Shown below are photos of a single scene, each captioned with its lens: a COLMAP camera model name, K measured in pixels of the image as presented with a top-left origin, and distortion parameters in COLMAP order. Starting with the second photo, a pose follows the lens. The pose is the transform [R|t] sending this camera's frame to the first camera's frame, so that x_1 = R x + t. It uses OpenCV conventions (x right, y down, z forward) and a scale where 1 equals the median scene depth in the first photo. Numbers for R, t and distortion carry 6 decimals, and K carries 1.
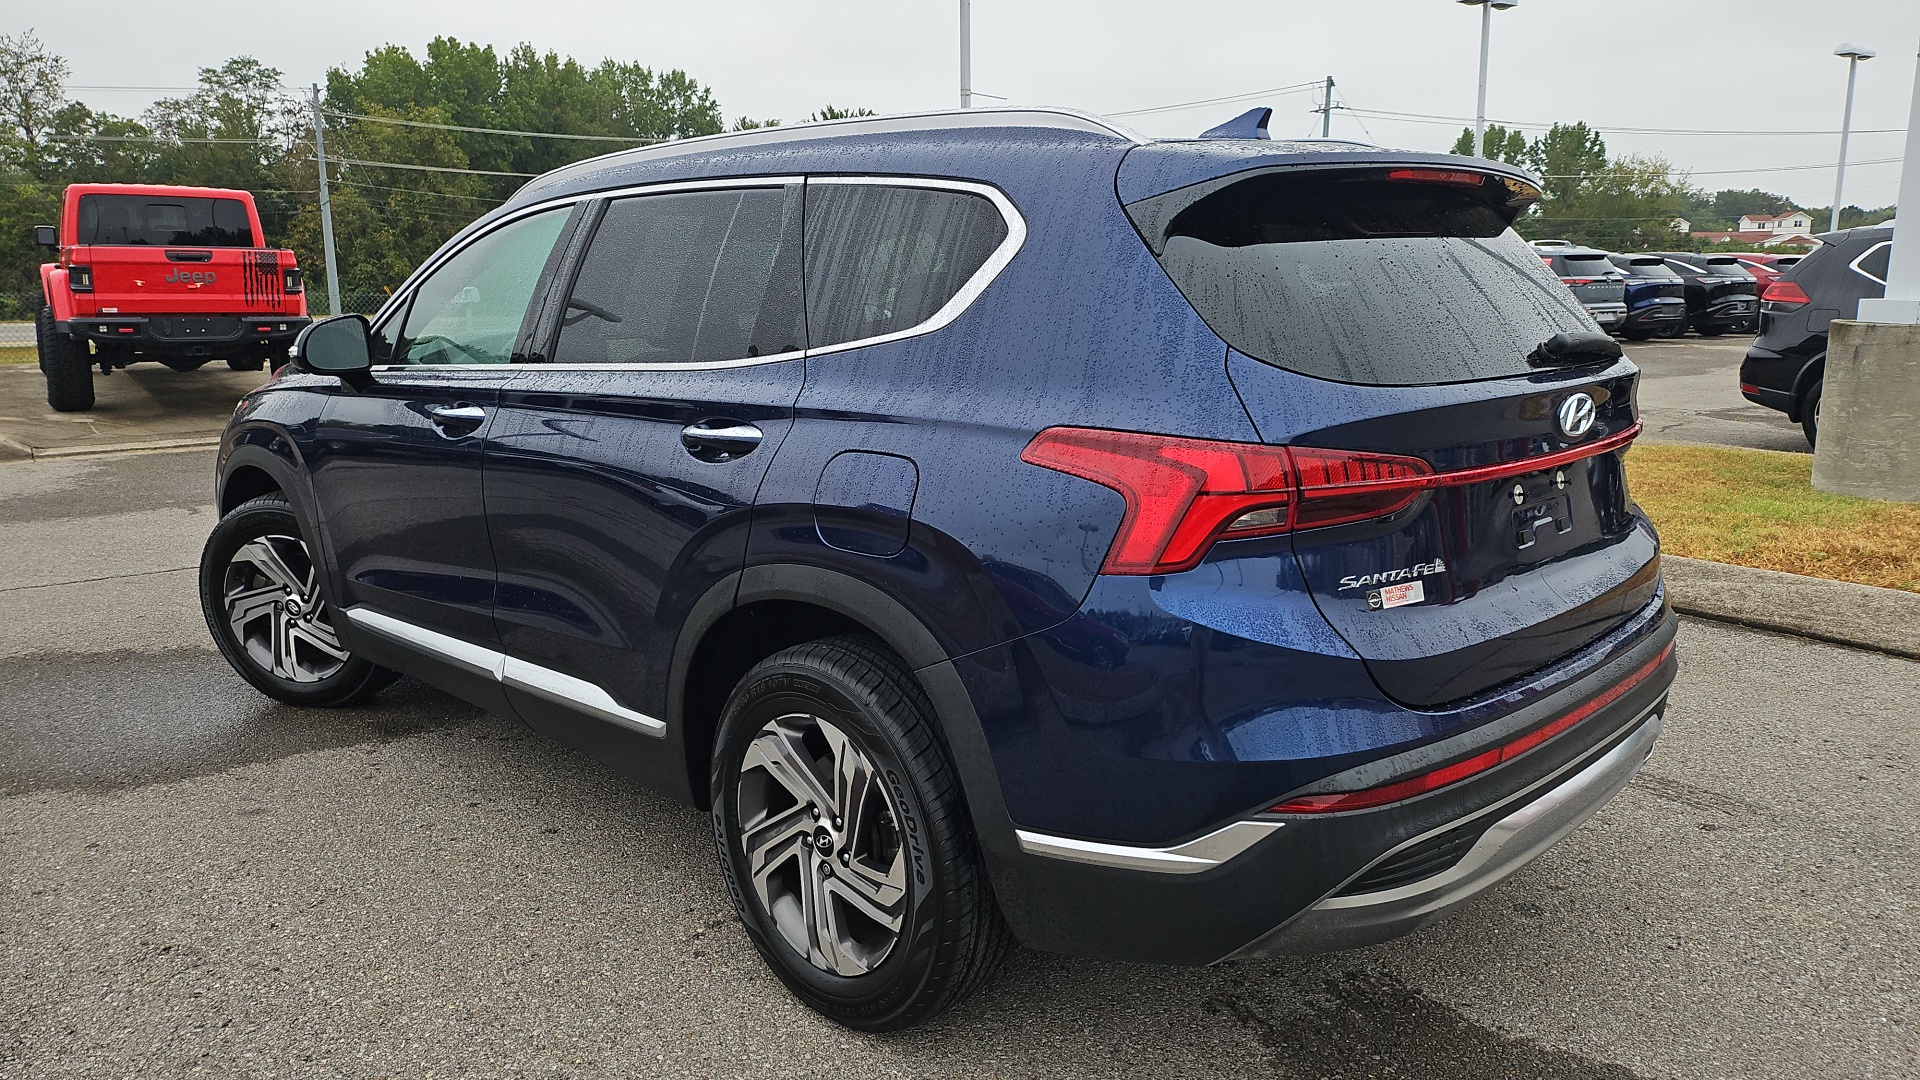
lens RADIAL K [[1349.7, 0, 960.0], [0, 1349.7, 540.0], [0, 0, 1]] dist [0.049858, -0.049955]
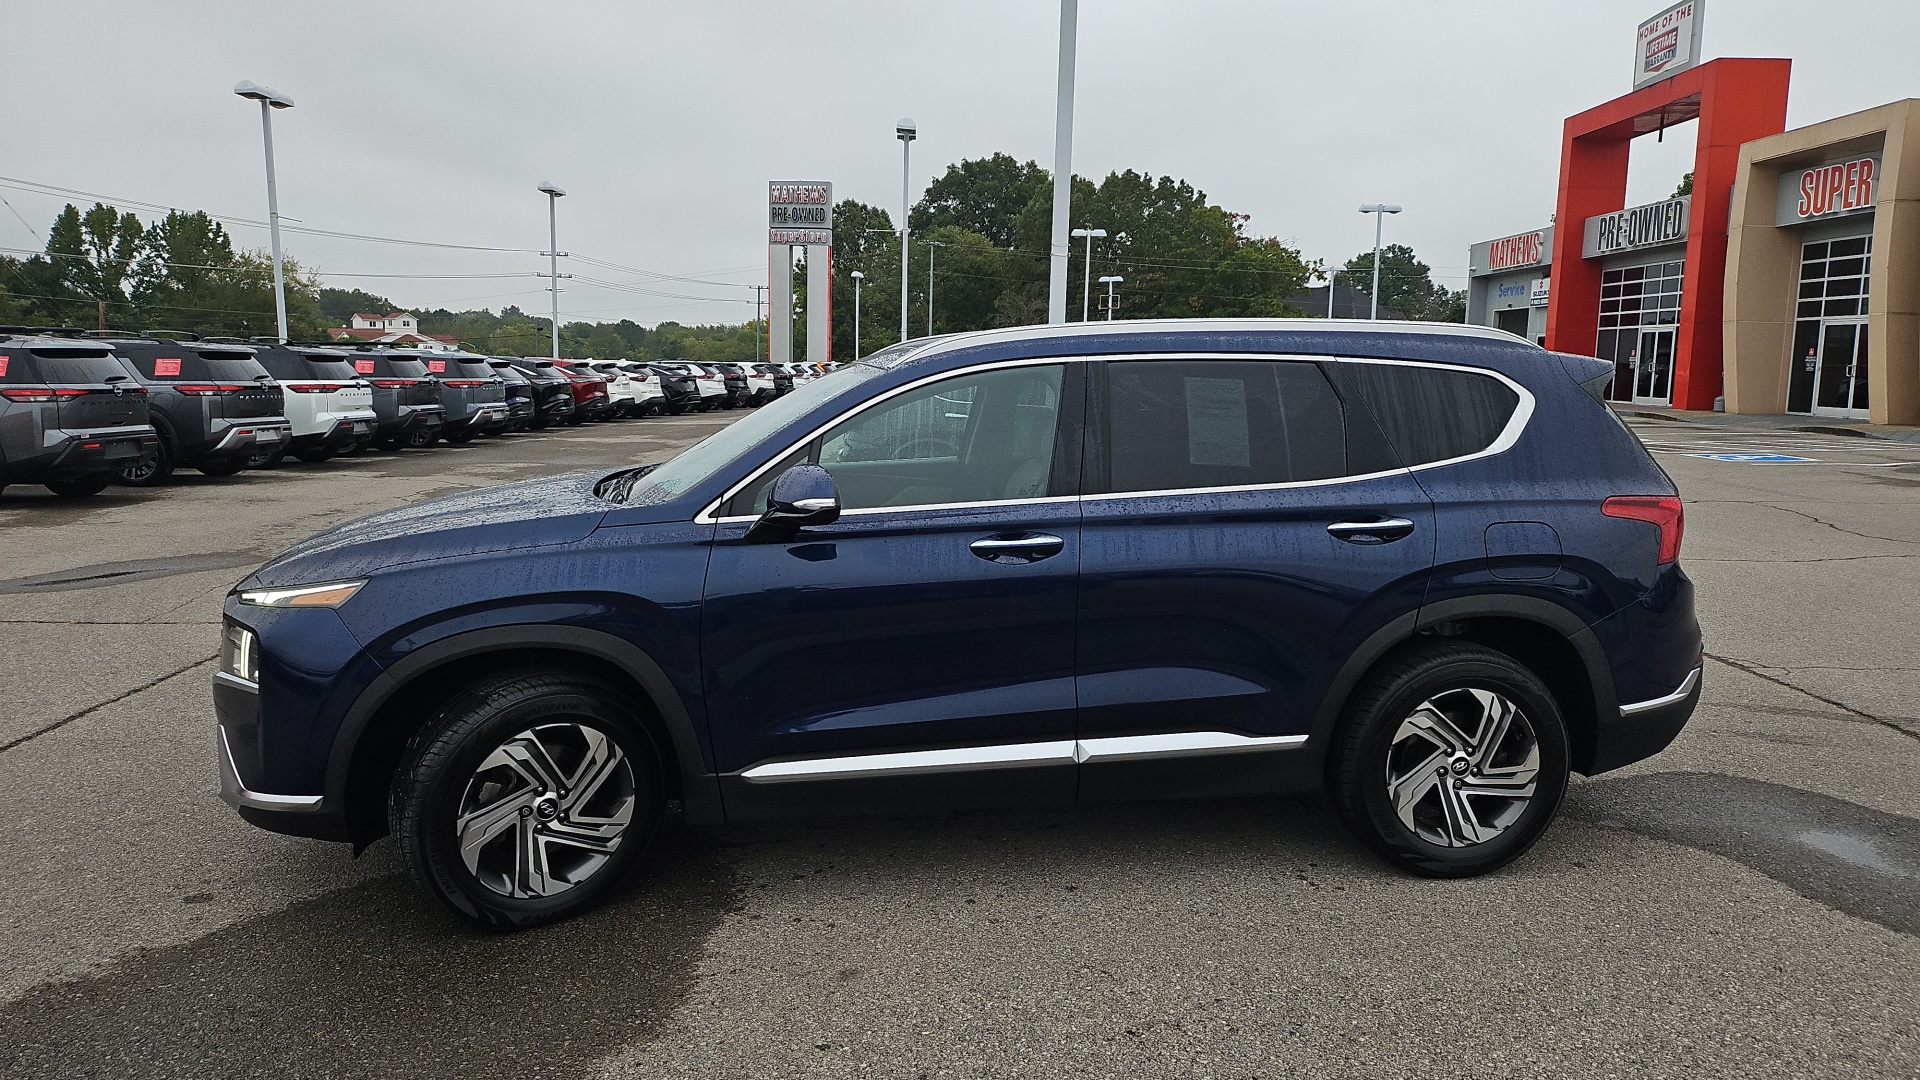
lens RADIAL K [[1359.1, 0, 969.9], [0, 1359.1, 547.5], [0, 0, 1]] dist [0.068181, -0.065220]
pose [[0.588098, -0.097954, 0.802836, -0.176402], [0.147264, 0.989015, 0.012795, -0.014662], [-0.795270, 0.110704, 0.596062, 0.046218]]
